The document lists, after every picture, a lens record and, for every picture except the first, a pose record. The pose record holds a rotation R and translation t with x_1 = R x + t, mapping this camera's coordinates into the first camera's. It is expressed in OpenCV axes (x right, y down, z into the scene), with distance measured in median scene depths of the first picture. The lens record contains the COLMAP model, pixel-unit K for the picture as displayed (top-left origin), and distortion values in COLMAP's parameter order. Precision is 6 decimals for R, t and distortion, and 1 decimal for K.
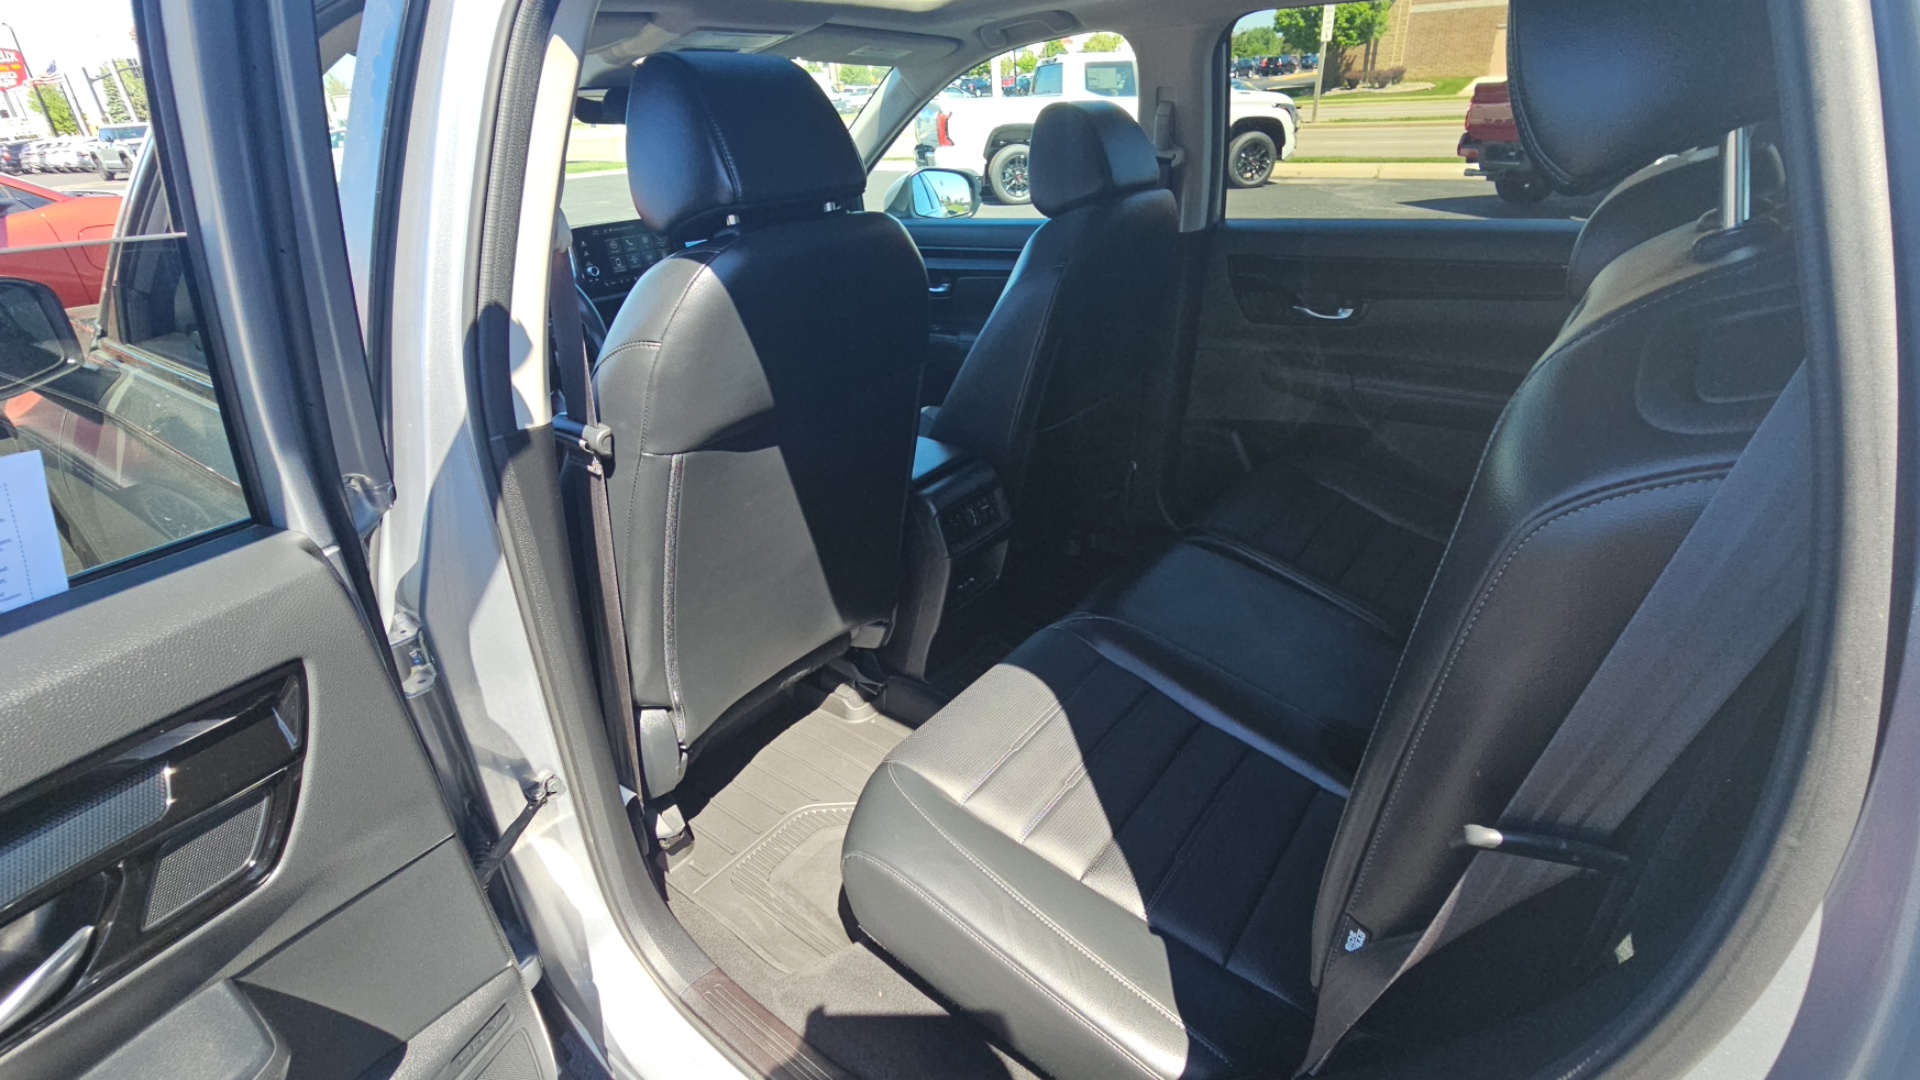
lens RADIAL K [[857.6, 0, 976.7], [0, 857.6, 541.0], [0, 0, 1]] dist [0.017337, -0.014921]
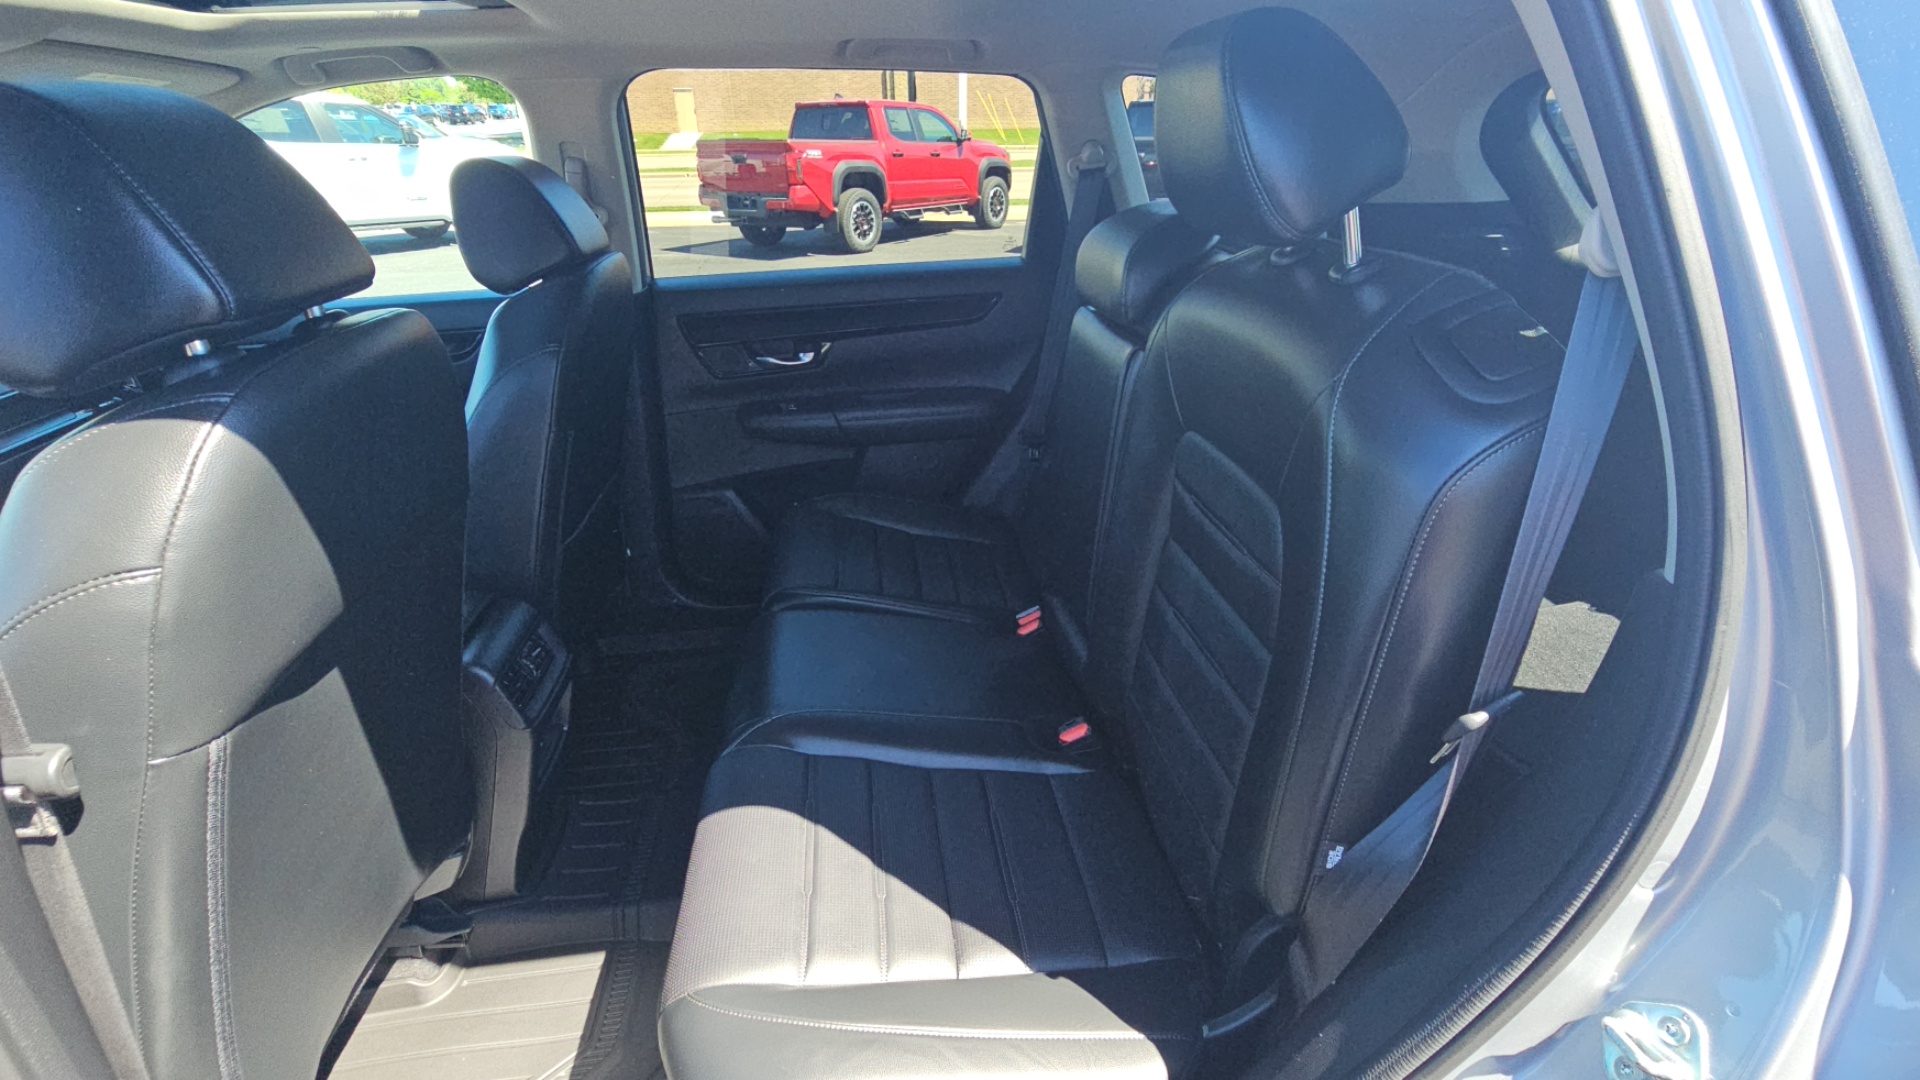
lens RADIAL K [[860.1, 0, 975.7], [0, 860.1, 537.9], [0, 0, 1]] dist [0.009877, -0.008655]
pose [[0.703798, -0.272733, 0.655961, -0.208713], [0.306517, 0.949578, 0.065942, -0.069754], [-0.640871, 0.154653, 0.751909, 0.122540]]
